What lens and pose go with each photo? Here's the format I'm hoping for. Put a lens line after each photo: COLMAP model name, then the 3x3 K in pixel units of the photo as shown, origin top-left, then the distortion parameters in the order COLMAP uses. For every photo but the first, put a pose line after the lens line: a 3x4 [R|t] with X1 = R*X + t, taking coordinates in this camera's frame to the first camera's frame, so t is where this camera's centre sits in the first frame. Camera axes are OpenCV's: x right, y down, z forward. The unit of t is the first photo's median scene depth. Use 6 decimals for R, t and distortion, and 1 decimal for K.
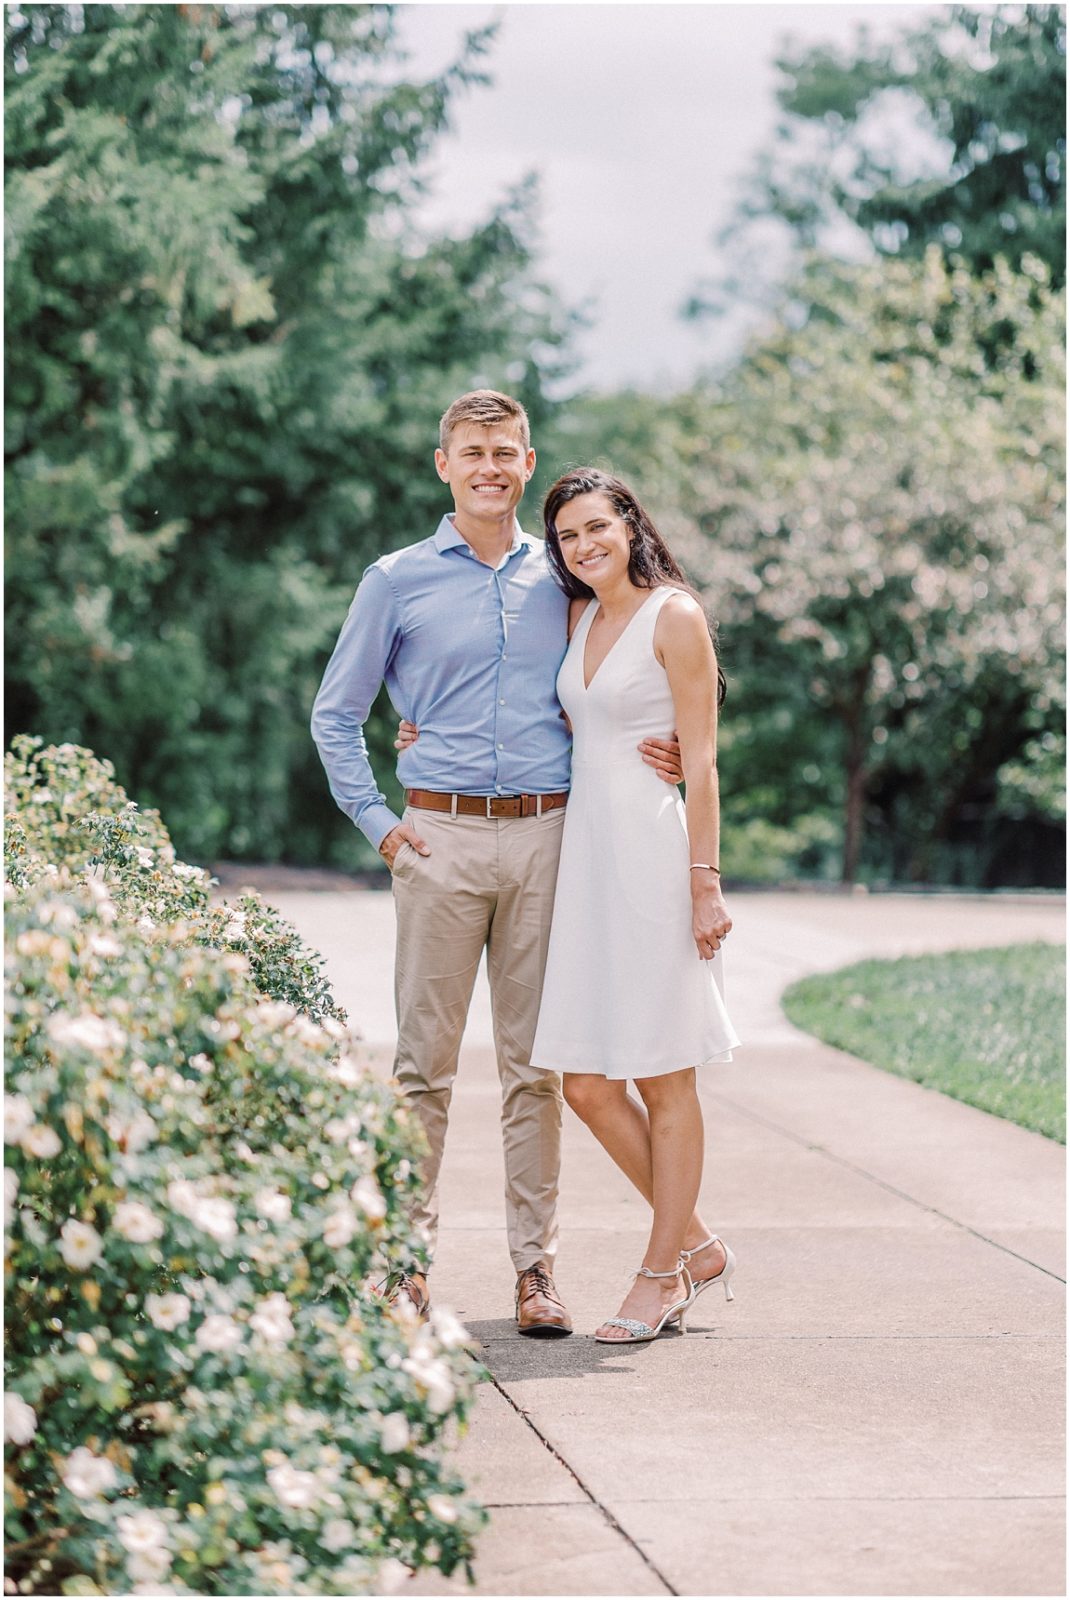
lens RADIAL K [[3937.3, 0, 535.0], [0, 3937.3, 800.0], [0, 0, 1]] dist [0.132371, 0.189202]
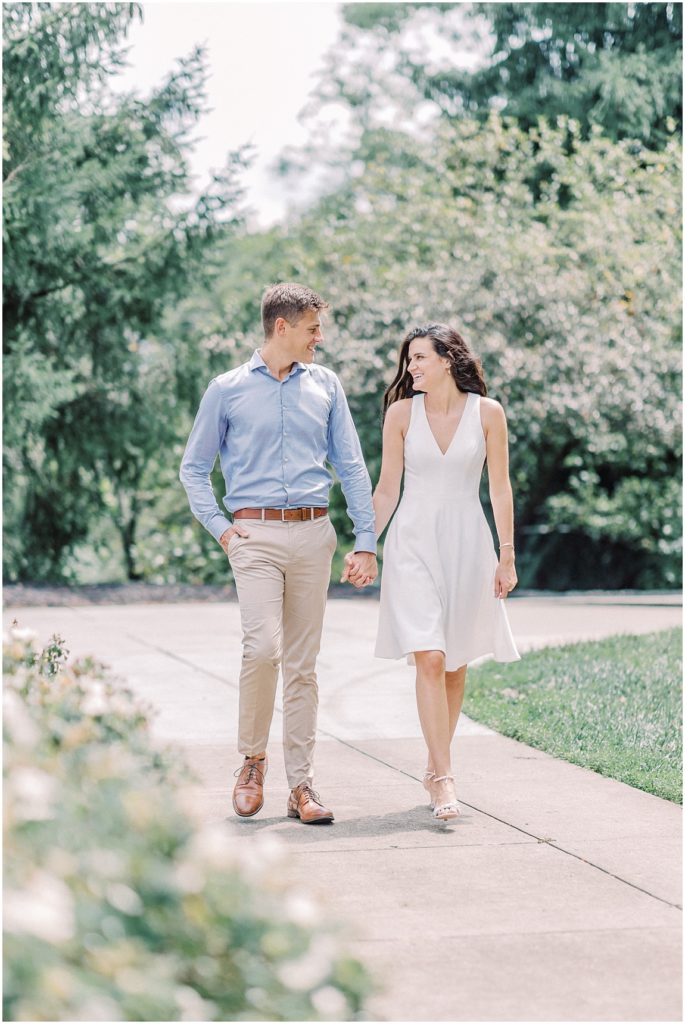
lens RADIAL K [[2519.9, 0, 342.5], [0, 2519.9, 512.0], [0, 0, 1]] dist [0.132371, 0.189202]
pose [[0.995535, -0.022774, 0.091601, -0.033937], [0.022607, 0.999740, 0.002852, -0.007648], [-0.091642, -0.000769, 0.995792, 0.163023]]
